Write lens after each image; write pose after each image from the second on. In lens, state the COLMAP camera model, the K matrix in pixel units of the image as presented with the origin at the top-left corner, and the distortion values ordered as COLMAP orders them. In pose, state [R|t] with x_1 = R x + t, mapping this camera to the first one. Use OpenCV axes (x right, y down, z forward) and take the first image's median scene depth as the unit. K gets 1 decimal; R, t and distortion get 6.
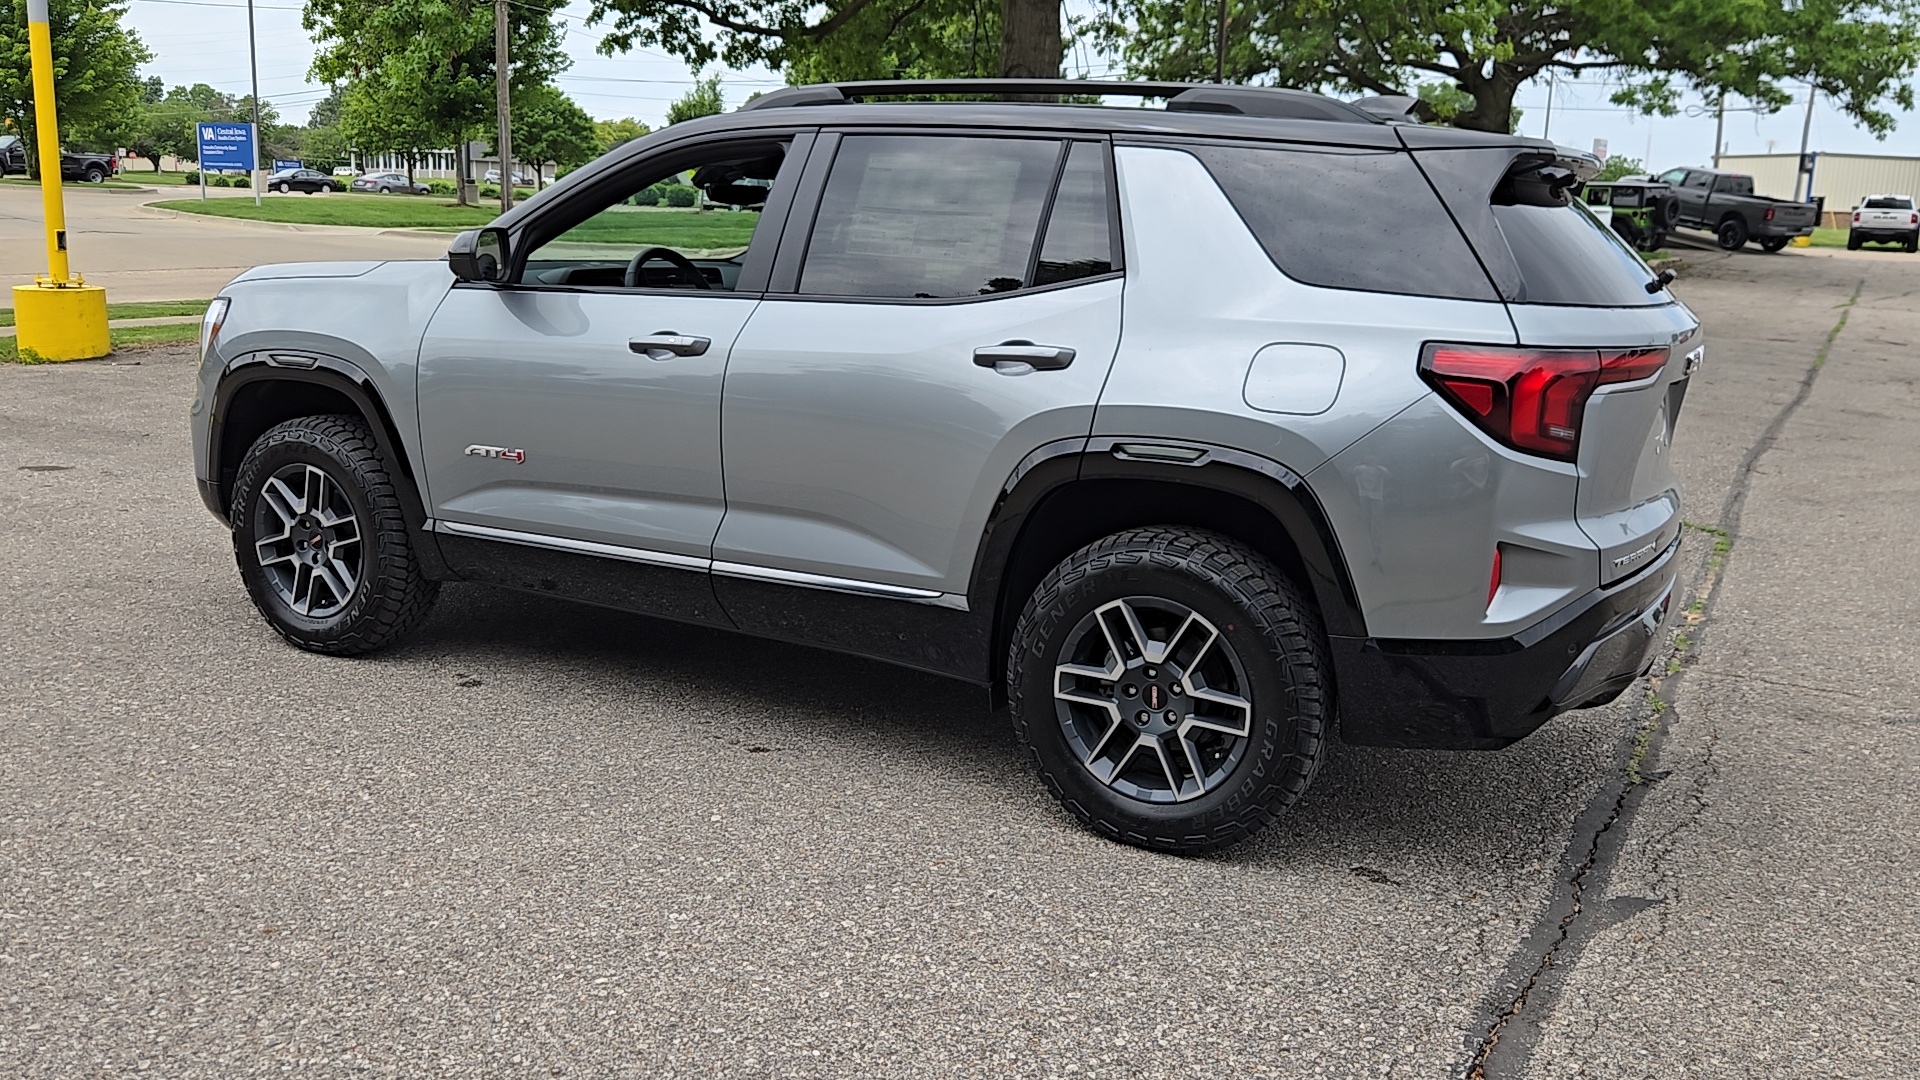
lens RADIAL K [[1609.1, 0, 947.0], [0, 1609.1, 534.1], [0, 0, 1]] dist [0.007580, -0.002350]
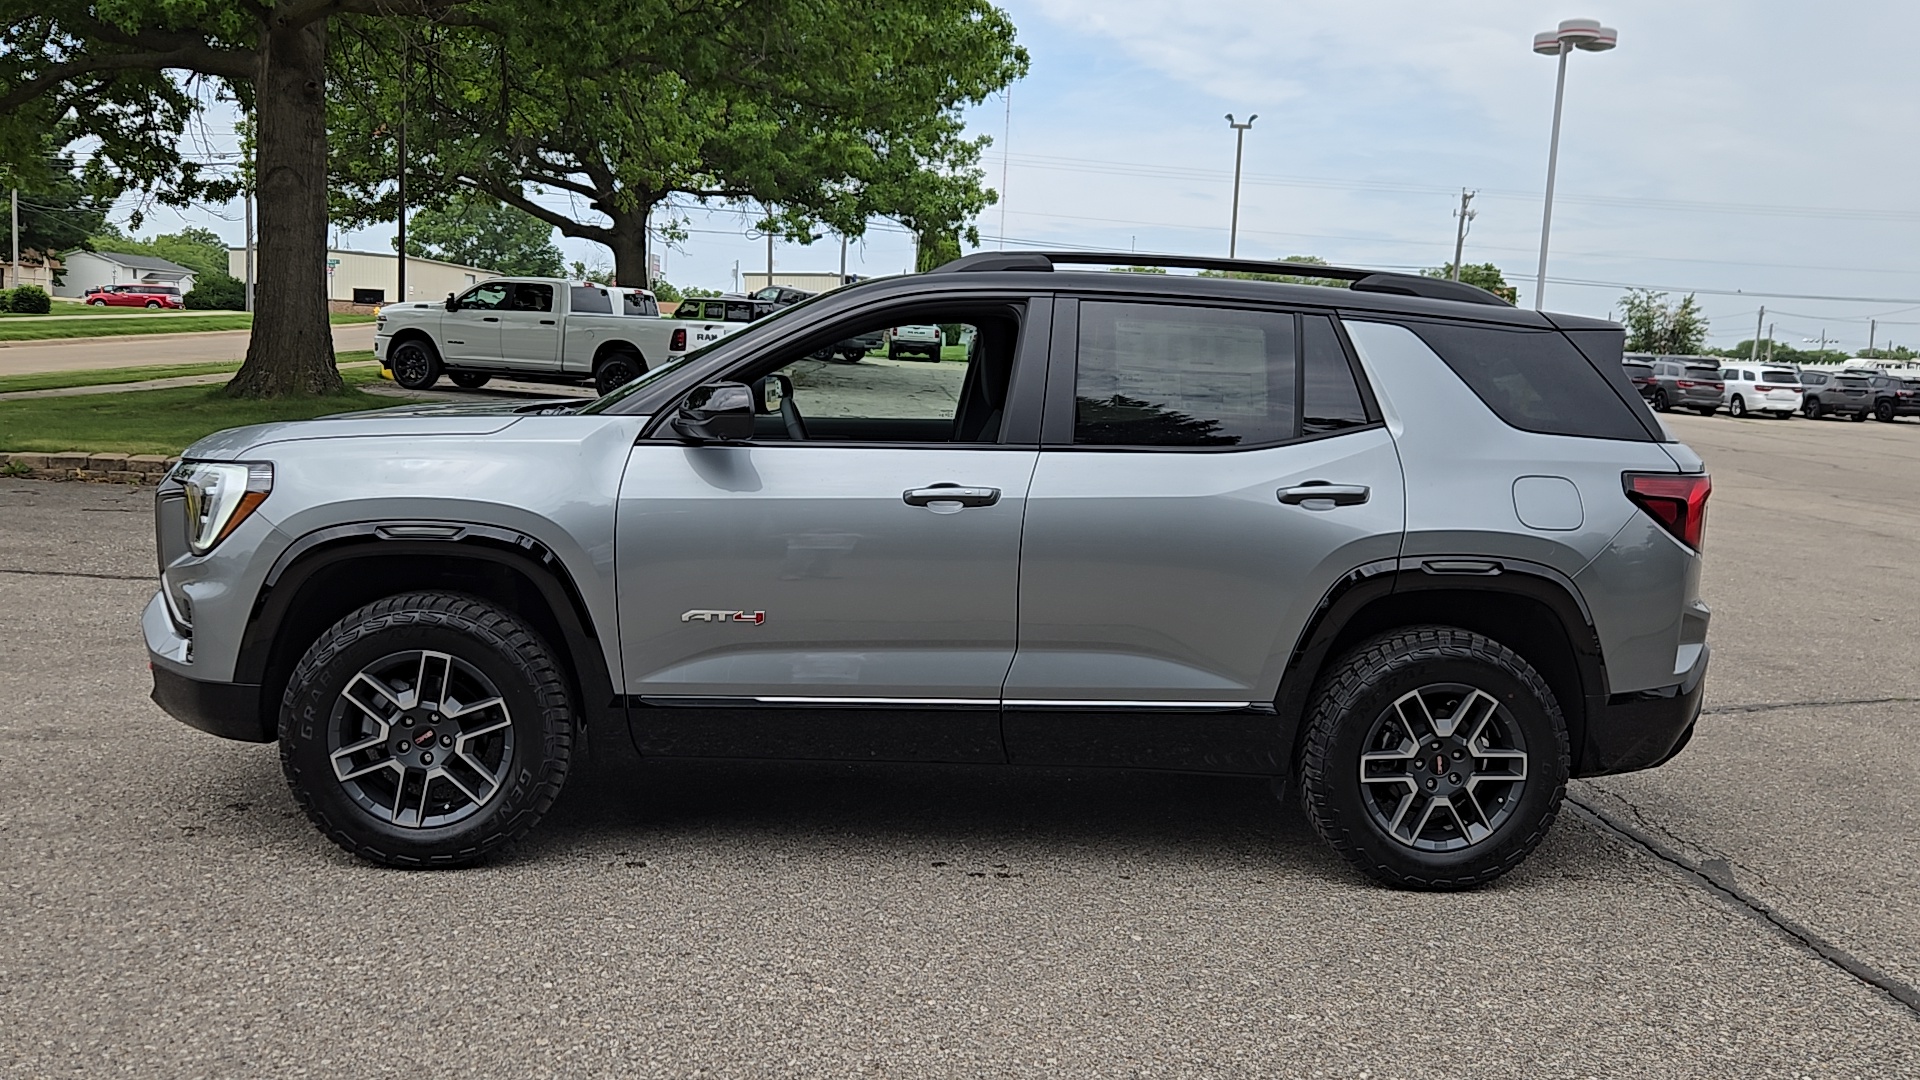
lens RADIAL K [[1609.1, 0, 951.6], [0, 1609.1, 532.8], [0, 0, 1]] dist [0.007580, -0.002350]
pose [[0.833136, -0.056868, 0.550137, -0.824095], [0.091798, 0.995121, -0.036155, -0.063549], [-0.545397, 0.080623, 0.834291, 0.157951]]
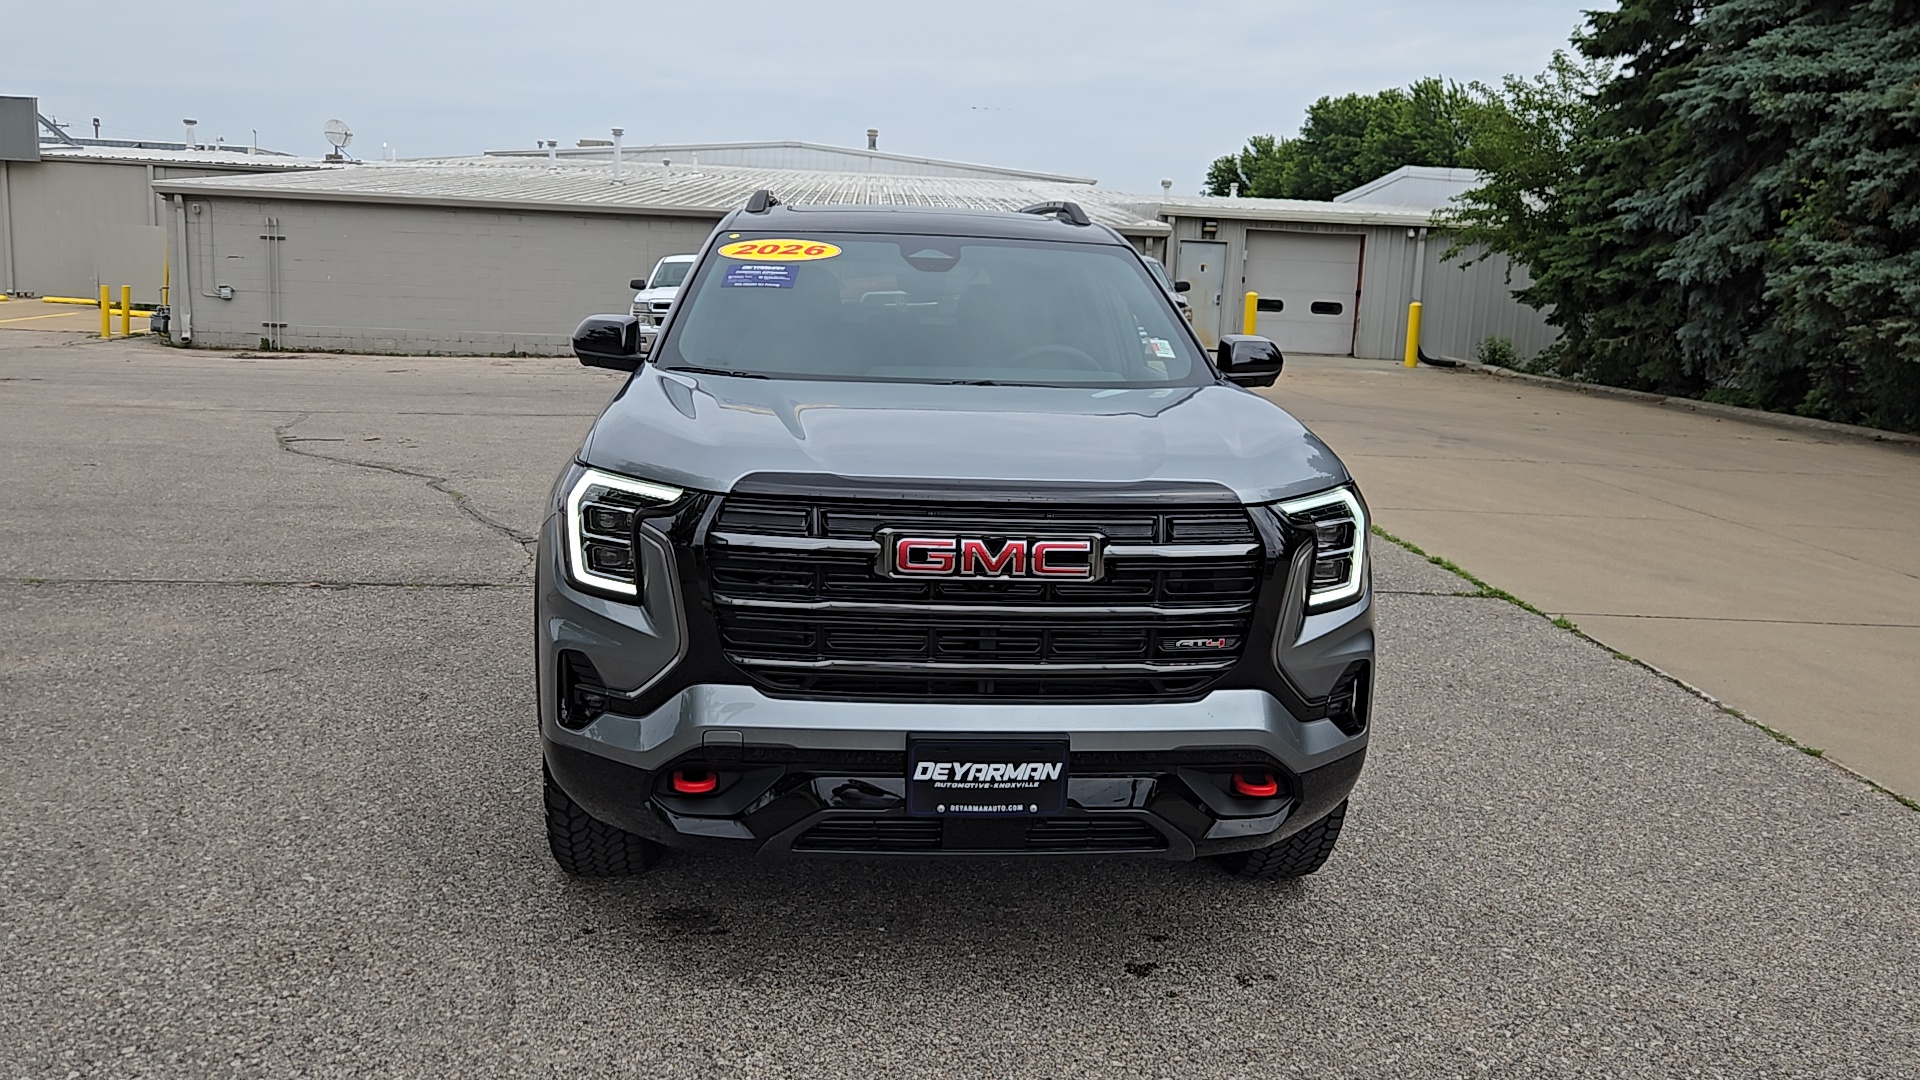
lens RADIAL K [[1609.1, 0, 948.9], [0, 1609.1, 533.1], [0, 0, 1]] dist [0.007580, -0.002350]
pose [[-0.574391, -0.183504, 0.797747, -1.239509], [0.105842, 0.949720, 0.294669, -0.473583], [-0.811709, 0.253691, -0.526088, 2.055526]]
